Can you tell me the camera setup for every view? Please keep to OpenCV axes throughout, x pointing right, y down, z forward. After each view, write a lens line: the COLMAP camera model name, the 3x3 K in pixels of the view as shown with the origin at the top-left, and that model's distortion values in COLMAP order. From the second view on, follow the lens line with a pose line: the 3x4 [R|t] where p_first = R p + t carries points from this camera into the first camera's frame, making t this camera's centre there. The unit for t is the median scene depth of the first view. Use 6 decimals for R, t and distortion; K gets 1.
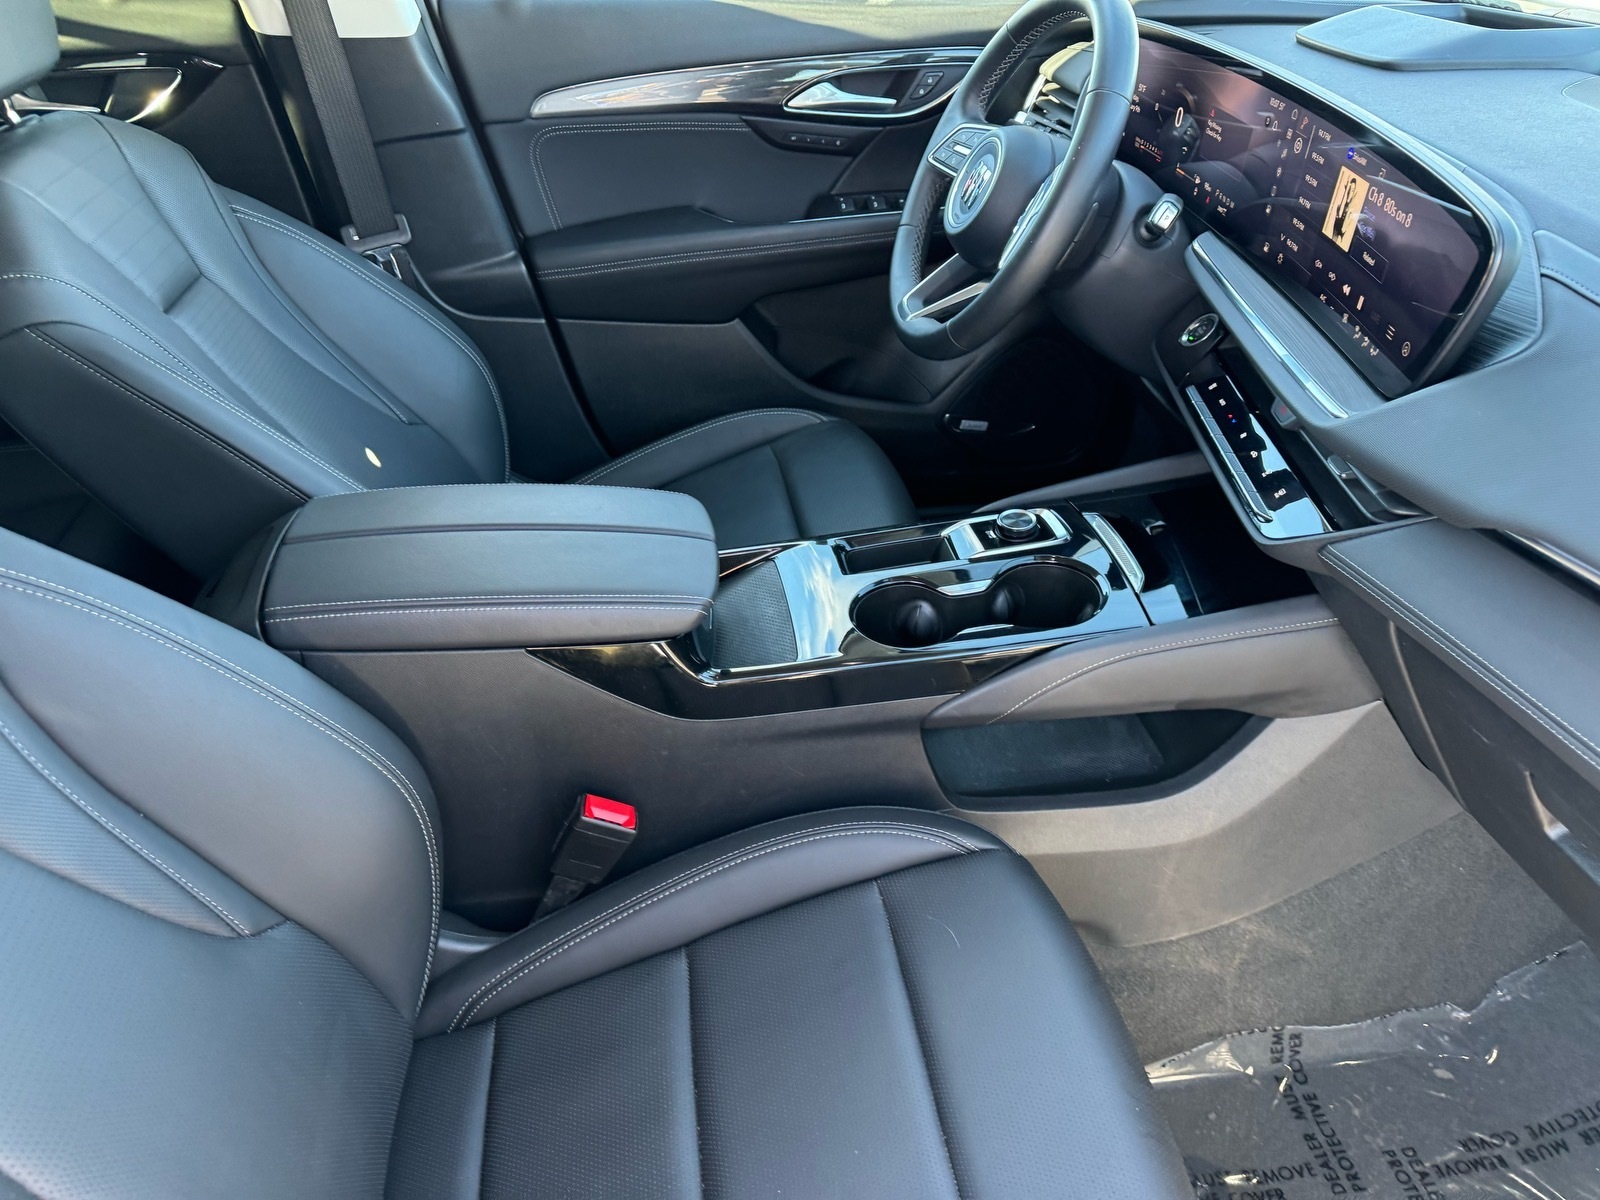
lens RADIAL K [[1134.9, 0, 824.1], [0, 1134.9, 608.4], [0, 0, 1]] dist [0.051854, -0.065918]
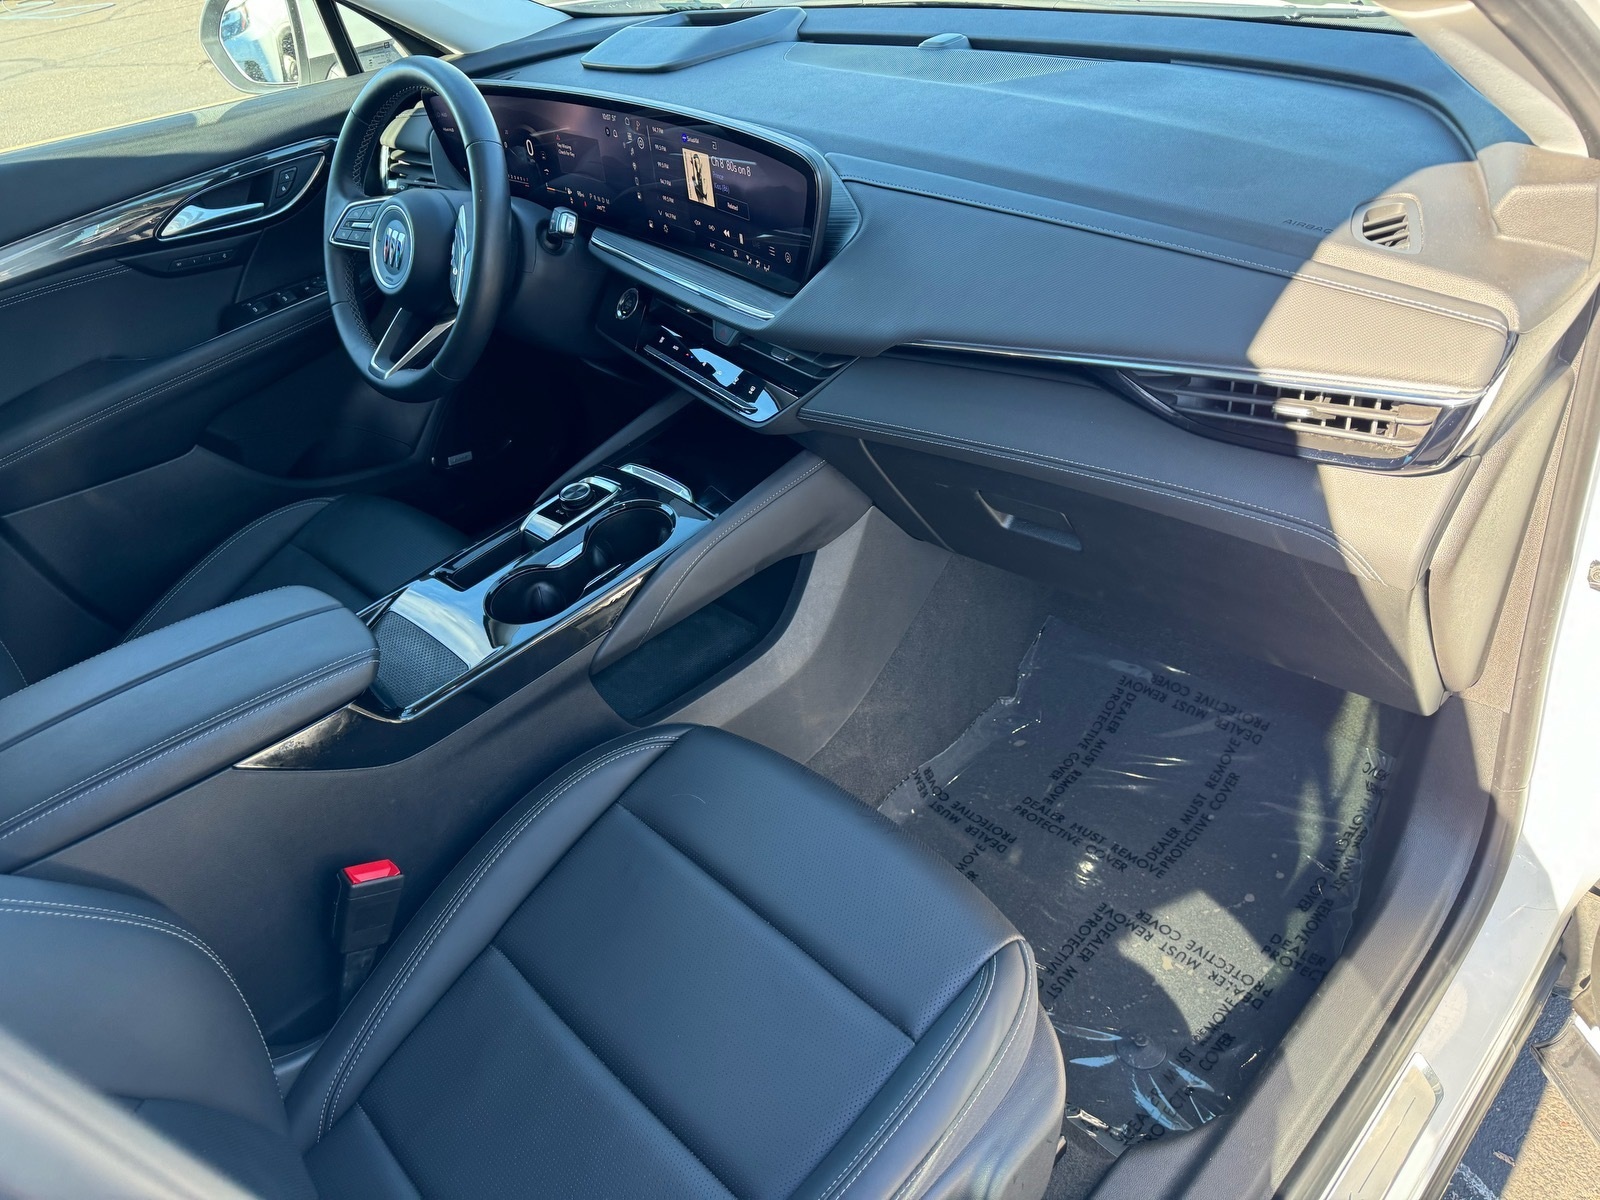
lens RADIAL K [[1134.9, 0, 811.5], [0, 1134.9, 608.0], [0, 0, 1]] dist [0.051854, -0.065918]
pose [[0.796441, -0.426884, 0.428313, -0.193106], [0.439245, 0.895194, 0.075437, 0.050434], [-0.415626, 0.128053, 0.900476, -0.165183]]
